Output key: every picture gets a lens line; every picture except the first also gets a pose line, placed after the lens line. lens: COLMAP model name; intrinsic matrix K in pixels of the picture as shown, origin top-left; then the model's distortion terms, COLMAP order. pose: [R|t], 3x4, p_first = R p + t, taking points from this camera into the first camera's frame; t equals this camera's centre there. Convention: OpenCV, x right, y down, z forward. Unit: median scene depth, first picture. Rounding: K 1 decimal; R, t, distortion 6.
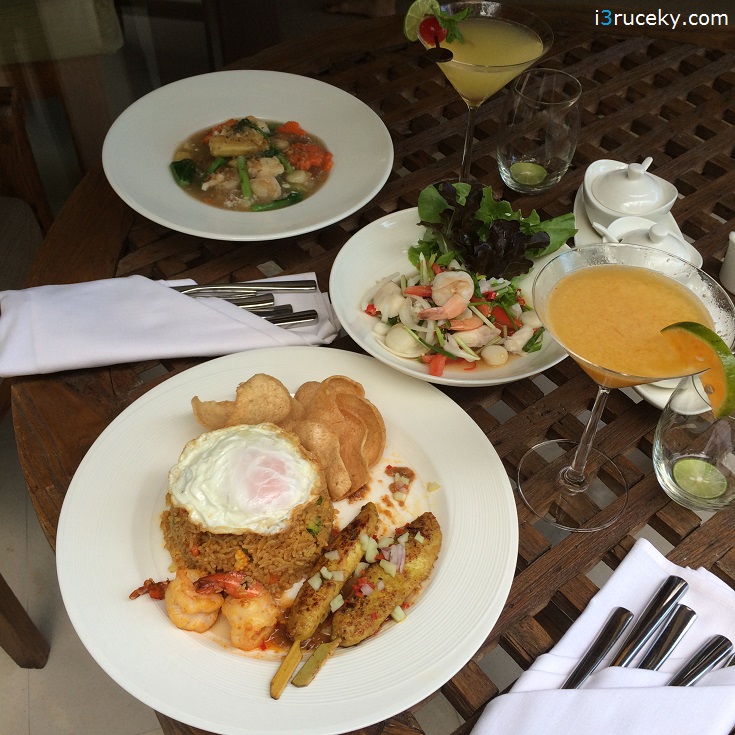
lens RADIAL K [[834.6, 0, 367.5], [0, 834.6, 367.5], [0, 0, 1]] dist [0.017191, 0.265650]
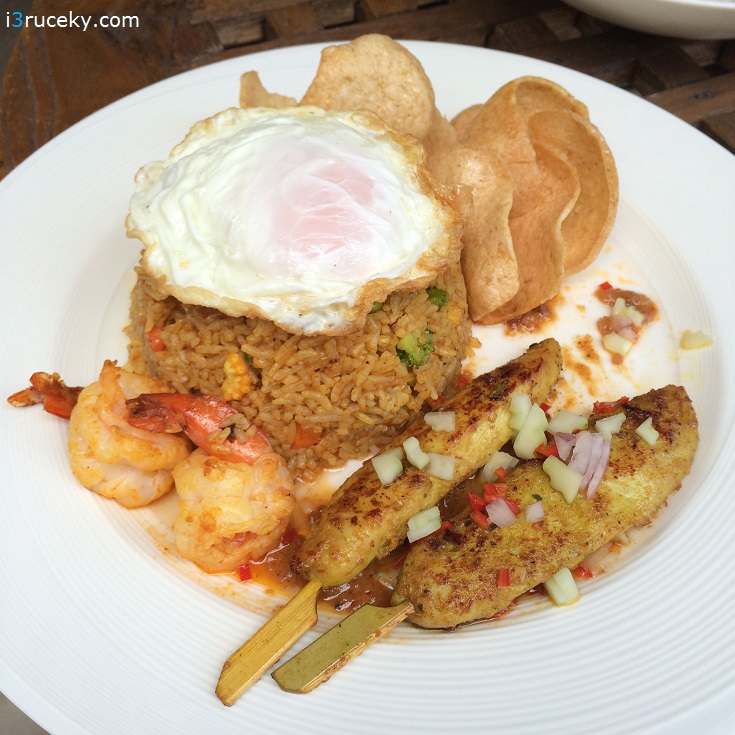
lens RADIAL K [[834.6, 0, 367.5], [0, 834.6, 367.5], [0, 0, 1]] dist [0.017191, 0.265650]
pose [[0.952696, 0.217662, -0.212118, 0.008922], [-0.195437, 0.973236, 0.120900, 0.153455], [0.232756, -0.073725, 0.969737, 0.570092]]
